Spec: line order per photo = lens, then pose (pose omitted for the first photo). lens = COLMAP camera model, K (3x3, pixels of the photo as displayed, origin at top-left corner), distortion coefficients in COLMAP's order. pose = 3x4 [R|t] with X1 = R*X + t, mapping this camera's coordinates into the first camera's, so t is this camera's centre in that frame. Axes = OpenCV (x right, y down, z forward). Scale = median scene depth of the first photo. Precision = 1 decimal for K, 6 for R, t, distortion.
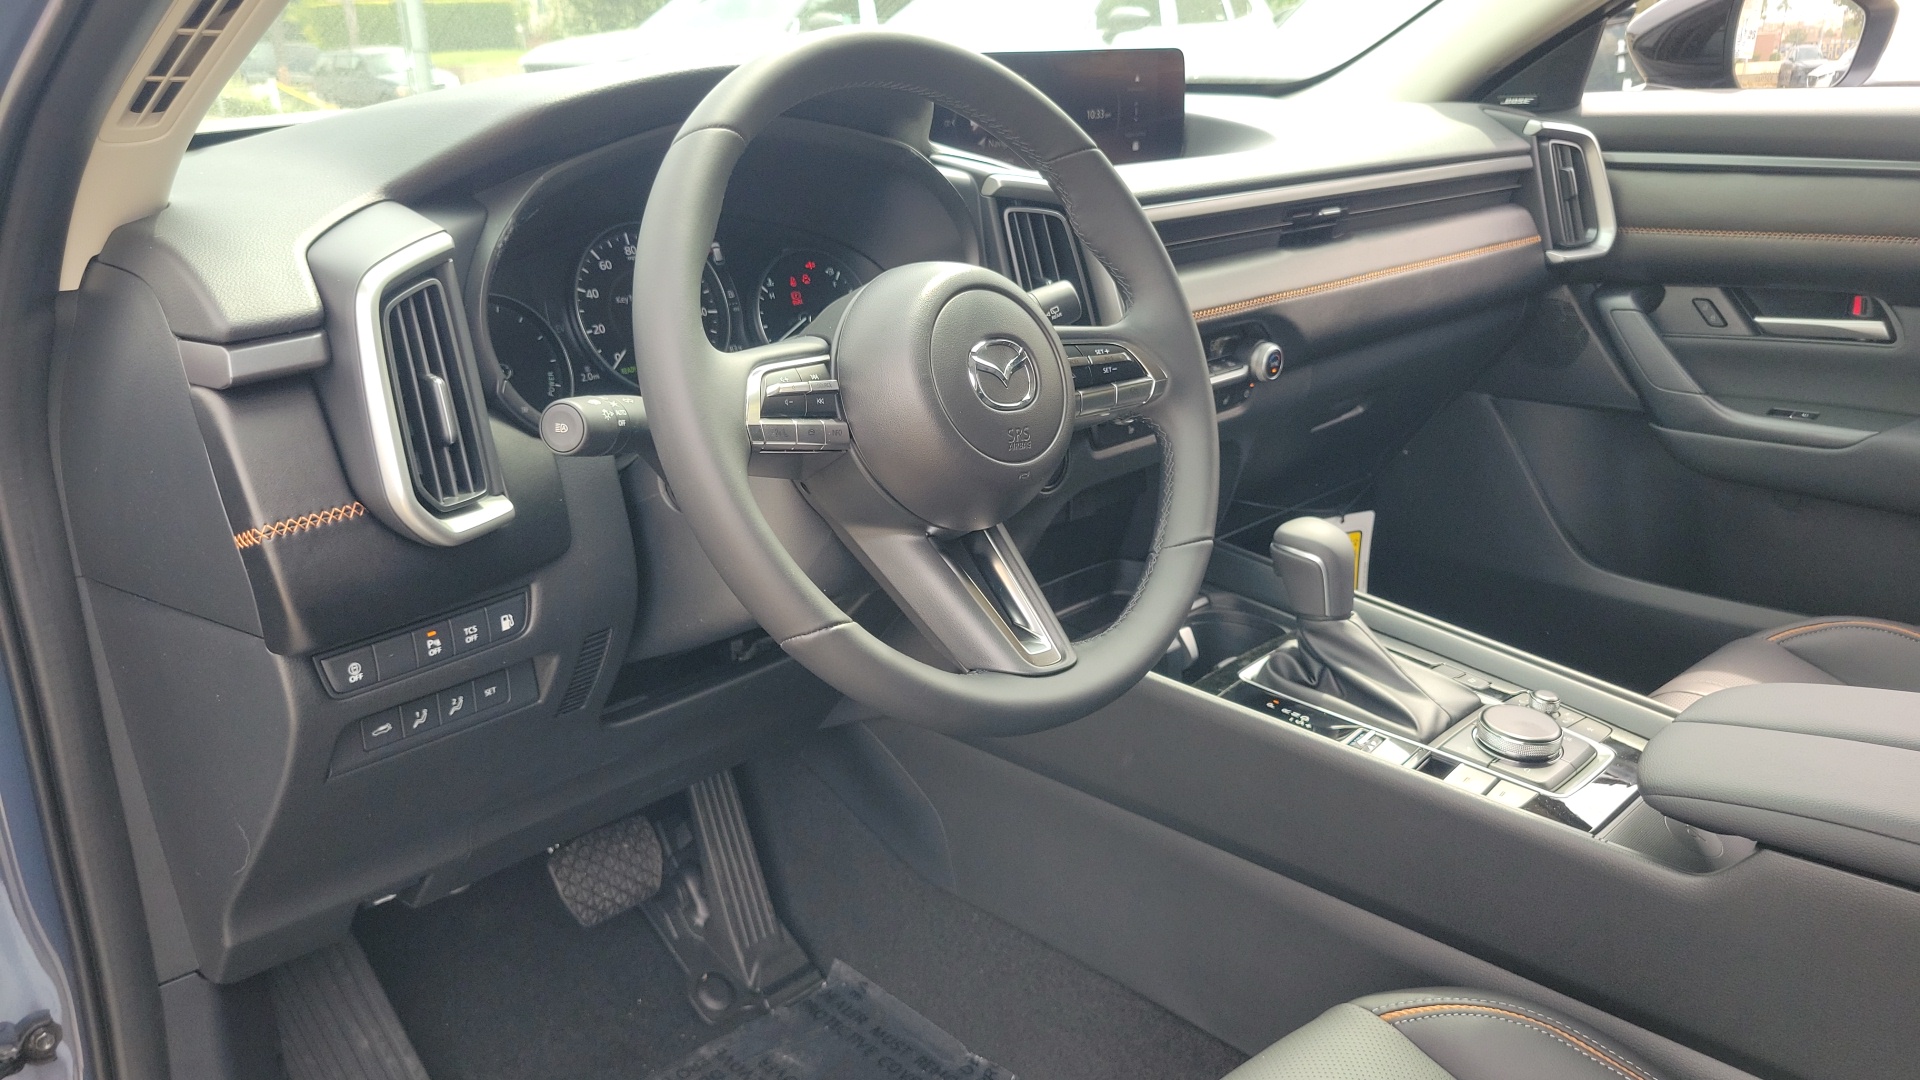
lens RADIAL K [[1484.0, 0, 928.8], [0, 1484.0, 538.6], [0, 0, 1]] dist [0.030011, -0.023763]
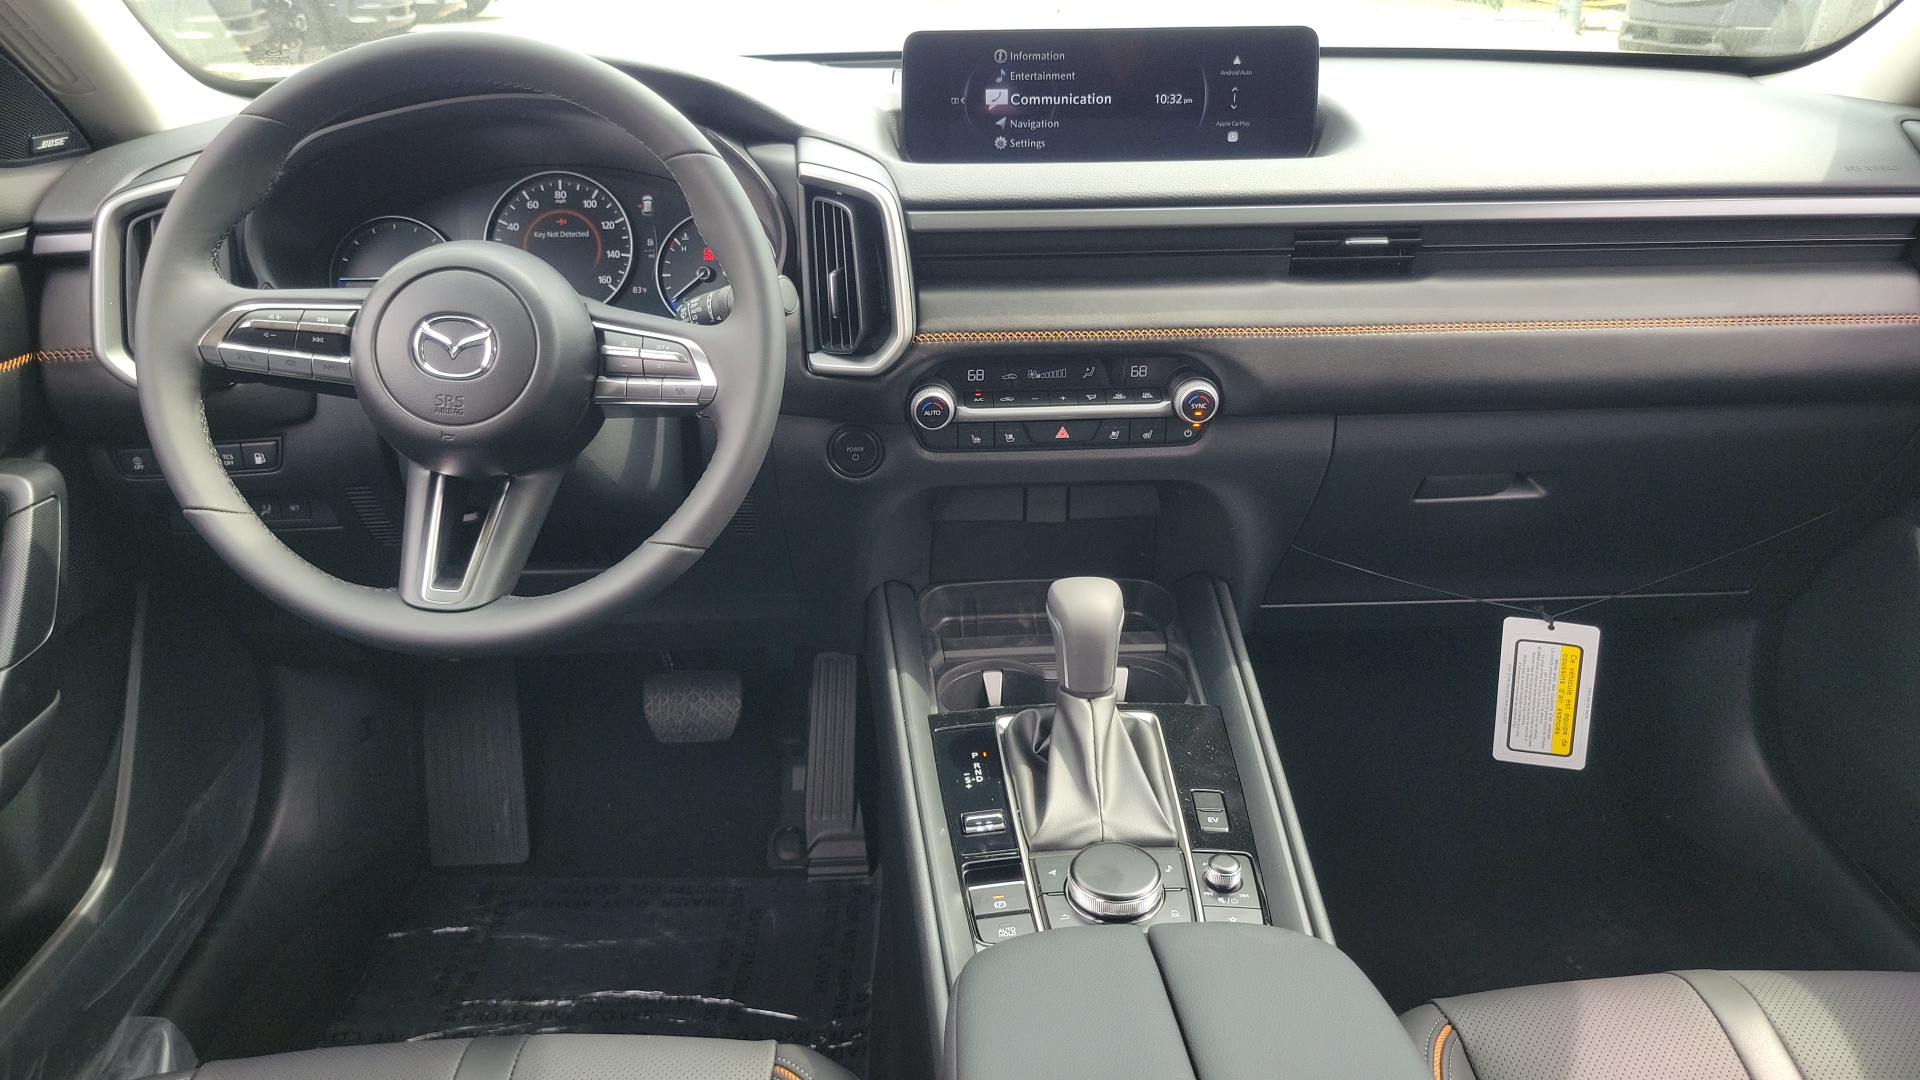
lens RADIAL K [[1484.0, 0, 975.3], [0, 1484.0, 530.6], [0, 0, 1]] dist [0.030011, -0.023763]
pose [[0.733898, 0.261424, -0.626938, 0.708372], [-0.216129, 0.964876, 0.149338, -0.149629], [0.643958, 0.025900, 0.764622, 0.245695]]
